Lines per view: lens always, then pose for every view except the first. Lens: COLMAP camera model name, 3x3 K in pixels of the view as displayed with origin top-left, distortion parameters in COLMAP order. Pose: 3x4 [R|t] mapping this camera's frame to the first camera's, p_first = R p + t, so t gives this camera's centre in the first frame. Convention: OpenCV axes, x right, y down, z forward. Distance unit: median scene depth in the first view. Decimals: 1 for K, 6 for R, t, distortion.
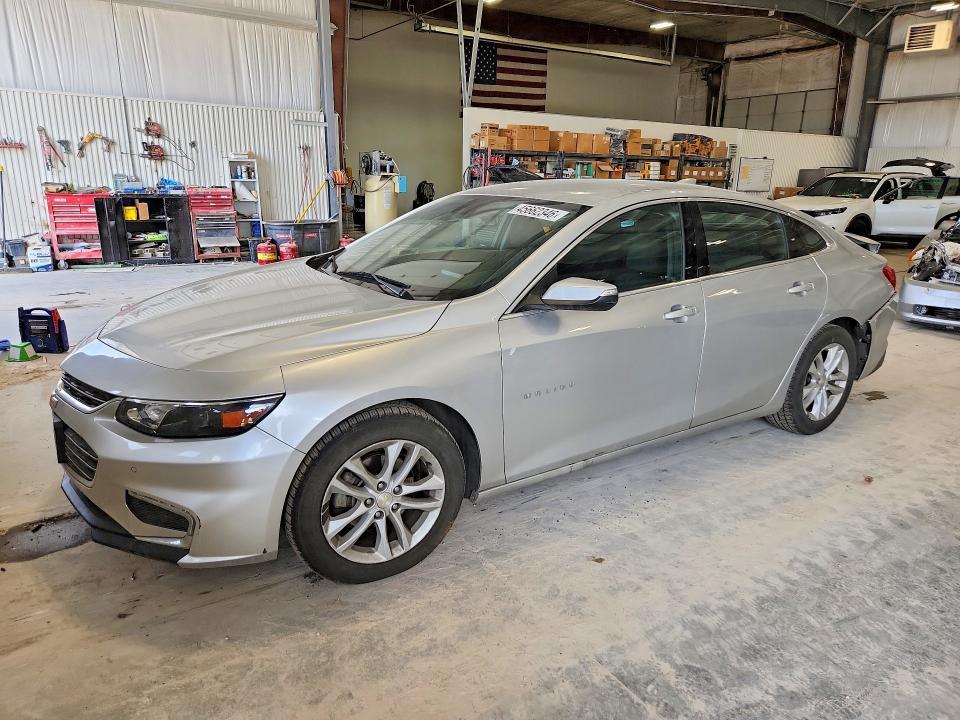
lens RADIAL K [[685.7, 0, 480.9], [0, 685.7, 330.0], [0, 0, 1]] dist [0.048839, -0.004724]
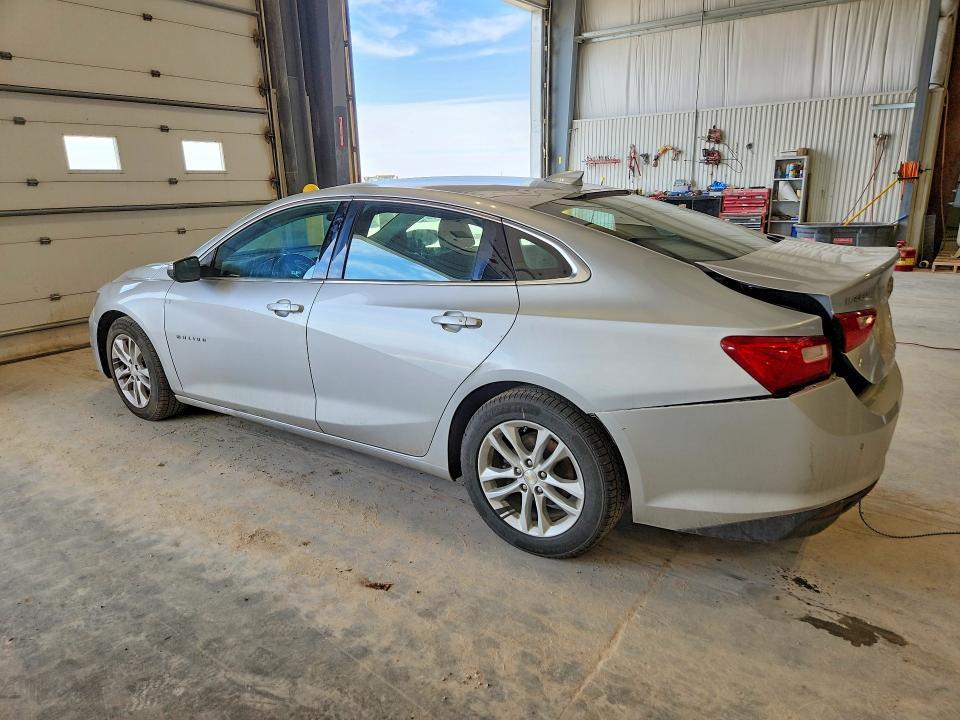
lens RADIAL K [[646.5, 0, 472.6], [0, 646.5, 360.5], [0, 0, 1]] dist [0.058594, -0.038531]
pose [[0.343719, 0.225058, -0.911705, 0.734065], [-0.175984, 0.969094, 0.172878, -0.096465], [0.922435, 0.101024, 0.372703, 0.512221]]
